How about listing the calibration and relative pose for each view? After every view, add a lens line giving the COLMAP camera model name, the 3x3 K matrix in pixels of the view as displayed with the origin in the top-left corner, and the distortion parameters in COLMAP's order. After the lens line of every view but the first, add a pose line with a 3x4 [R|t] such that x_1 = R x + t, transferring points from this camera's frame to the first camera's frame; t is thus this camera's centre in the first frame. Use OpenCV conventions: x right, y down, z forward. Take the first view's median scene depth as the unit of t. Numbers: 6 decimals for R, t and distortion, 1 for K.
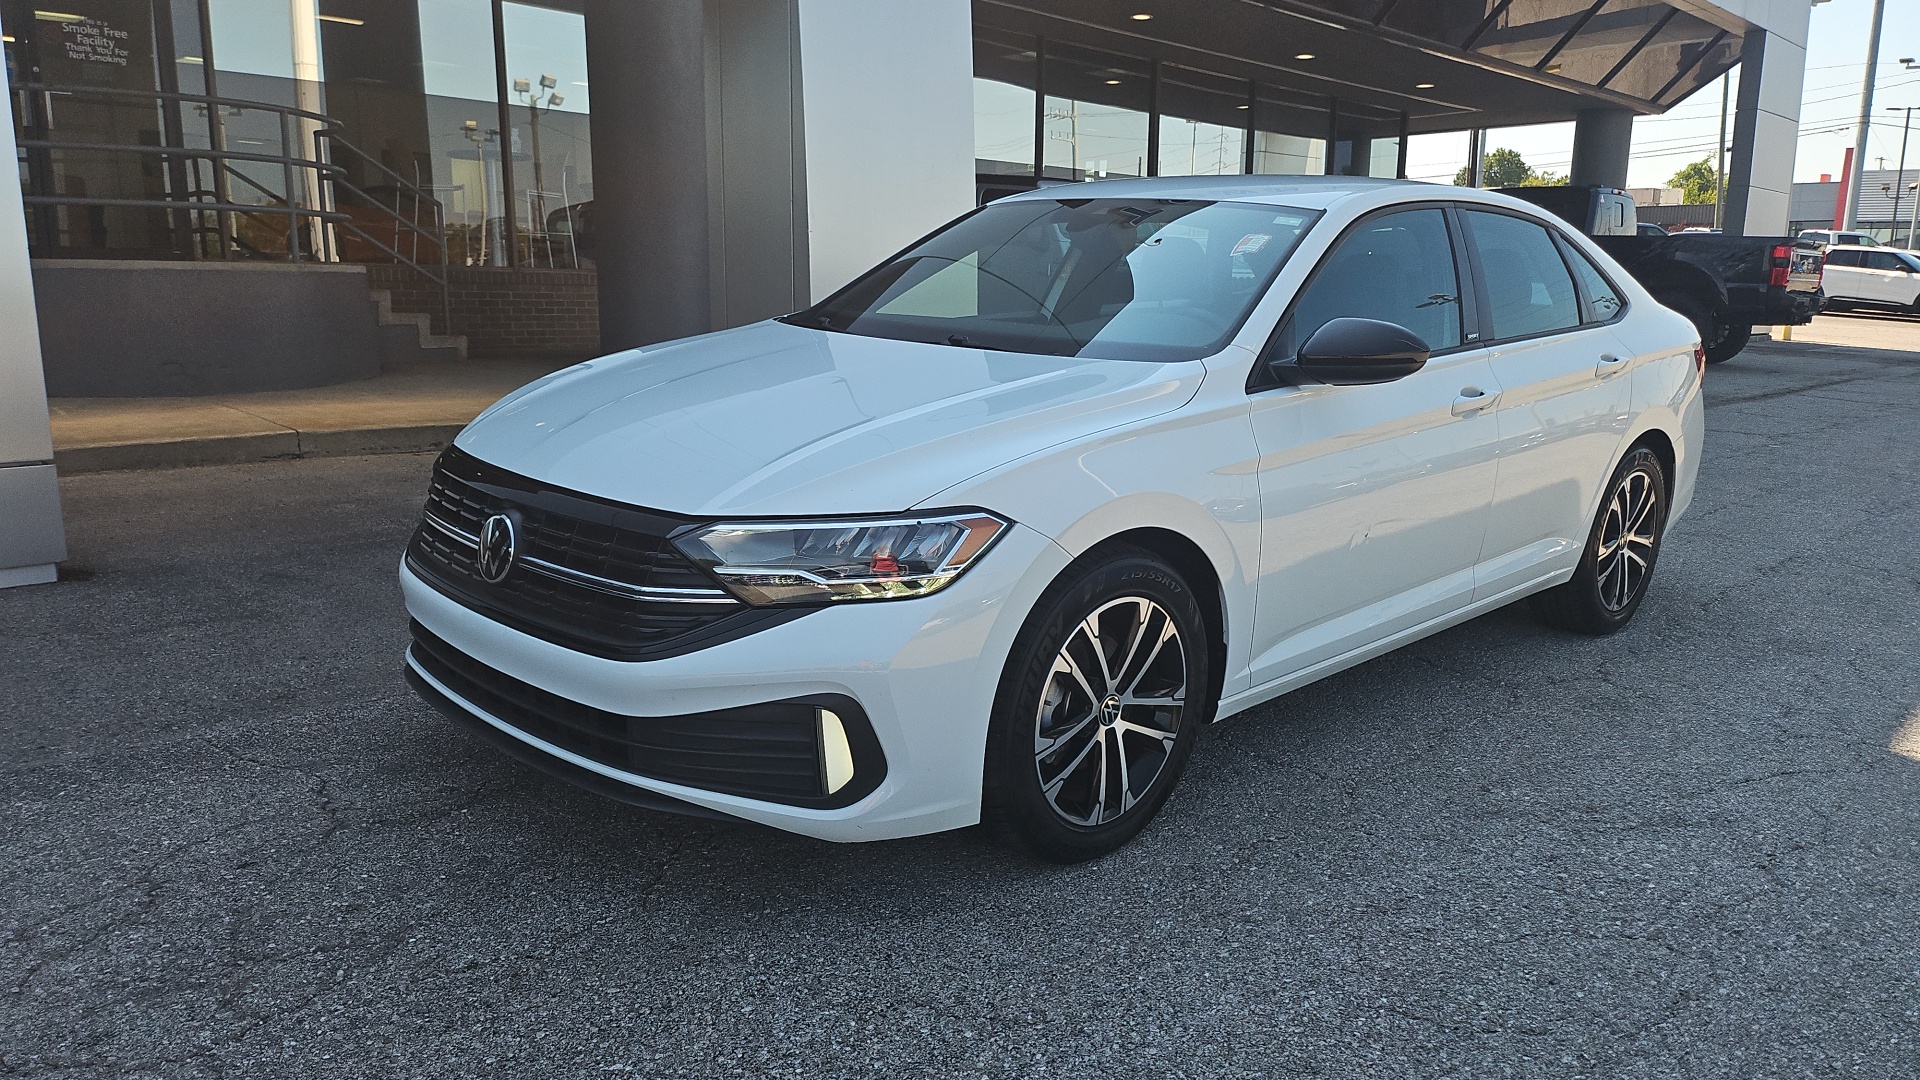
lens RADIAL K [[1434.7, 0, 963.4], [0, 1434.7, 544.4], [0, 0, 1]] dist [-0.009592, -0.004218]
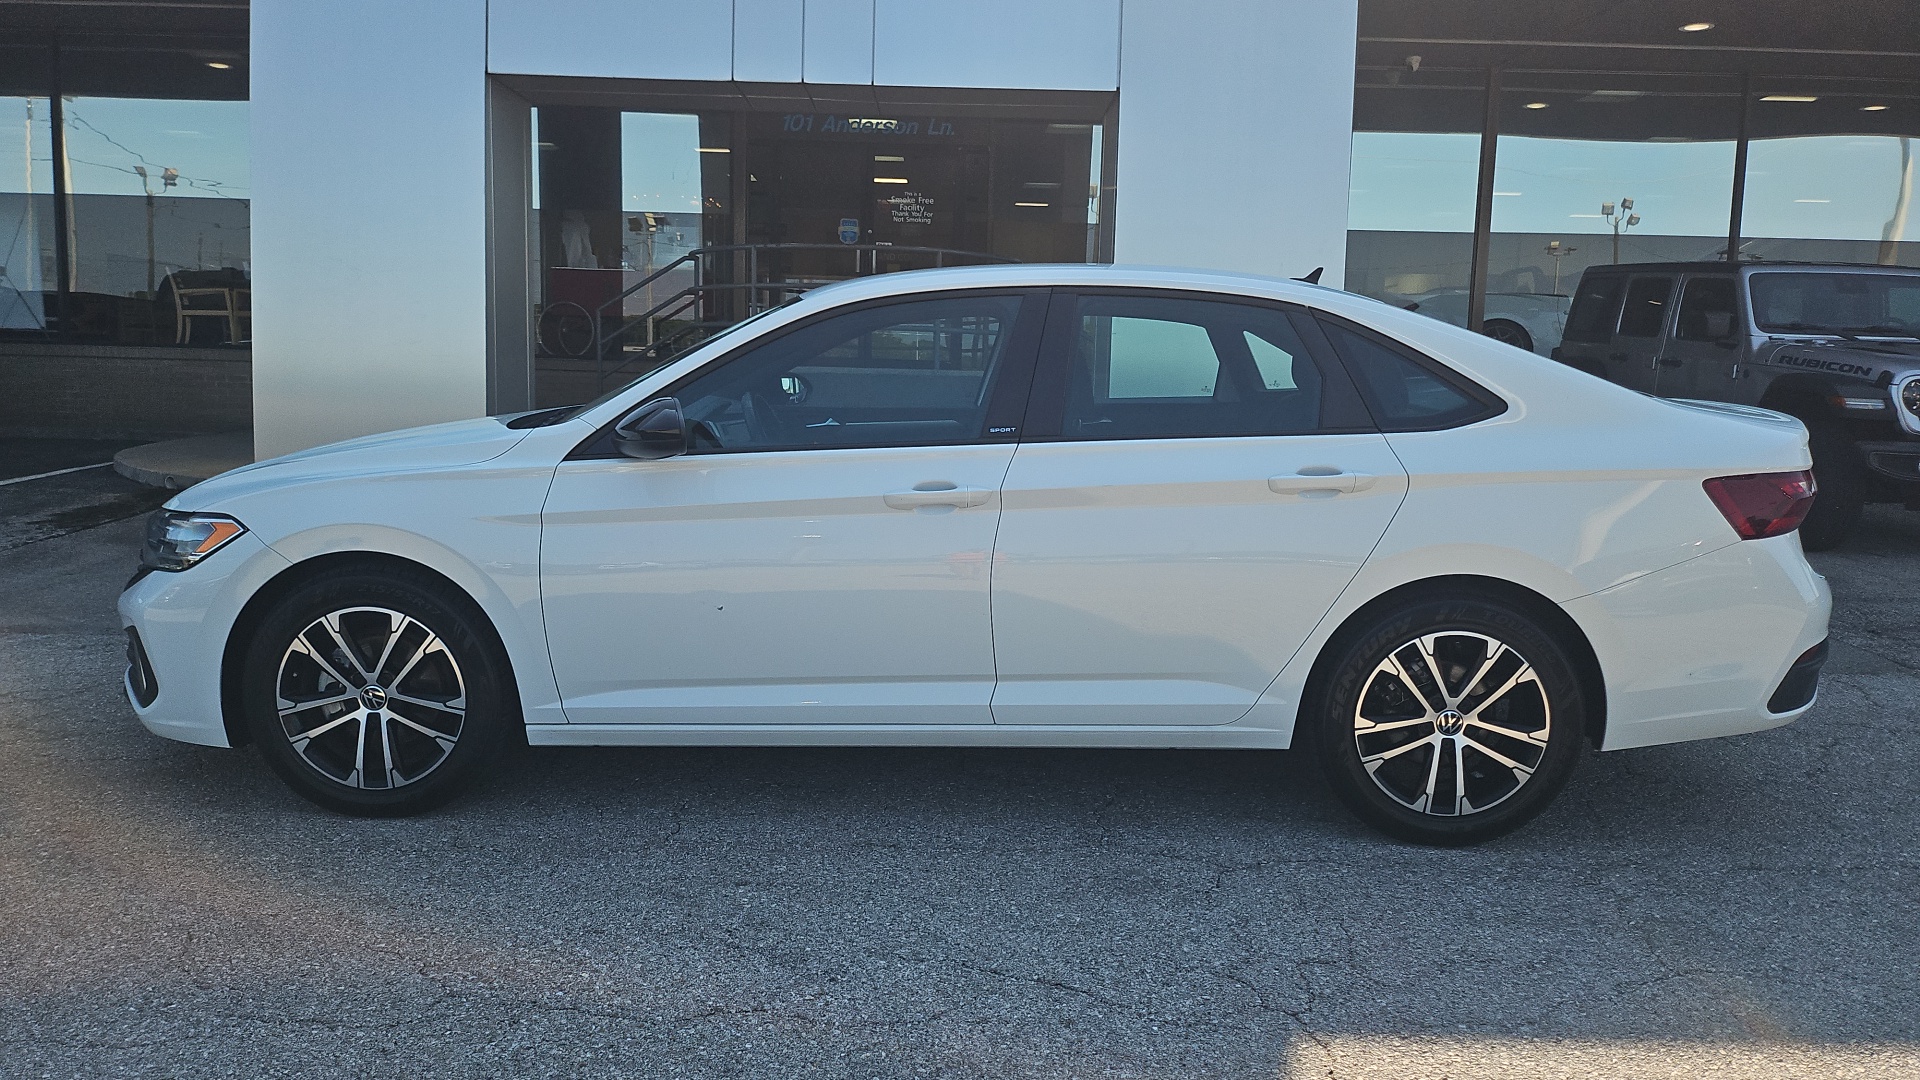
lens RADIAL K [[1366.6, 0, 933.3], [0, 1366.6, 552.1], [0, 0, 1]] dist [0.077573, -0.085776]
pose [[0.704742, 0.101561, -0.702157, 1.260239], [-0.153789, 0.988037, -0.011443, -0.069880], [0.692595, 0.116048, 0.711930, 0.460760]]
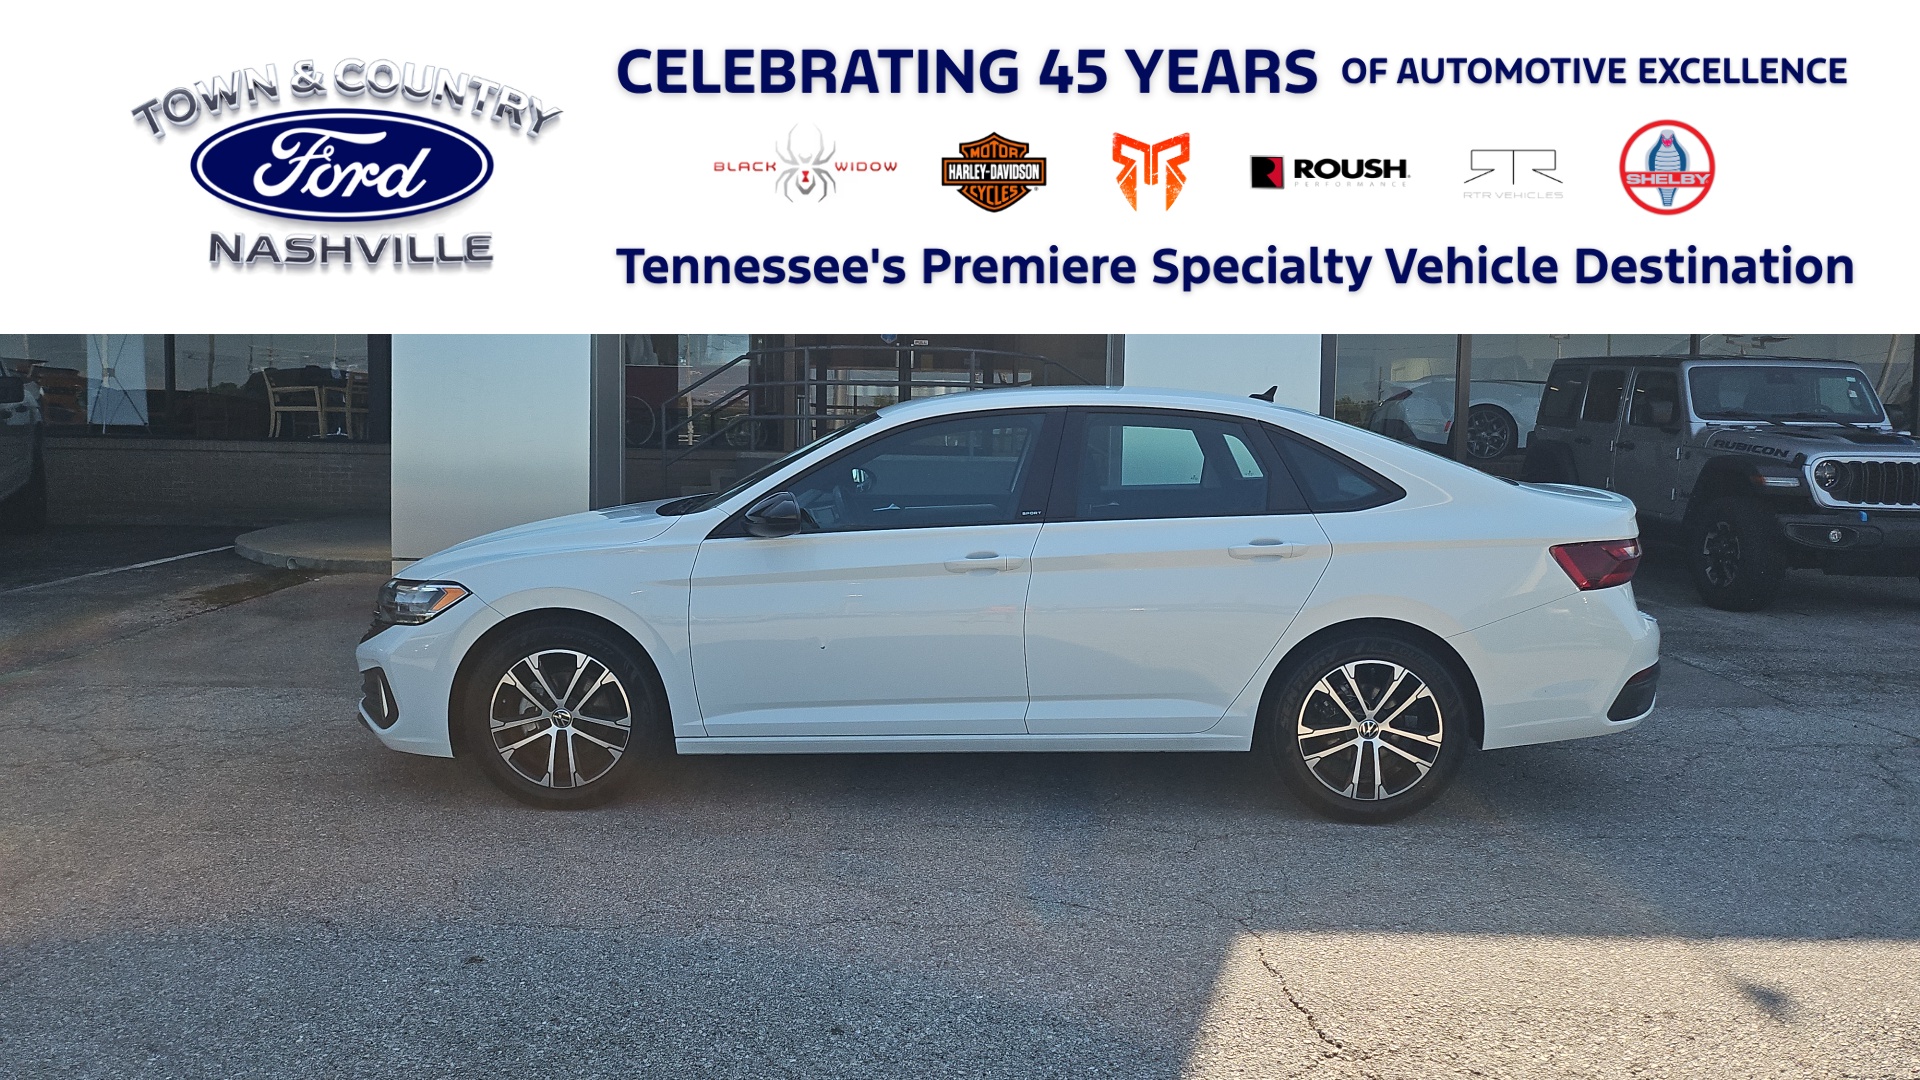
lens RADIAL K [[1367.3, 0, 965.7], [0, 1367.3, 570.7], [0, 0, 1]] dist [0.069298, -0.076631]
pose [[0.707107, 0.064920, -0.704120, 1.525429], [-0.144954, 0.987937, -0.054481, -0.034116], [0.692090, 0.140589, 0.707988, 0.168624]]
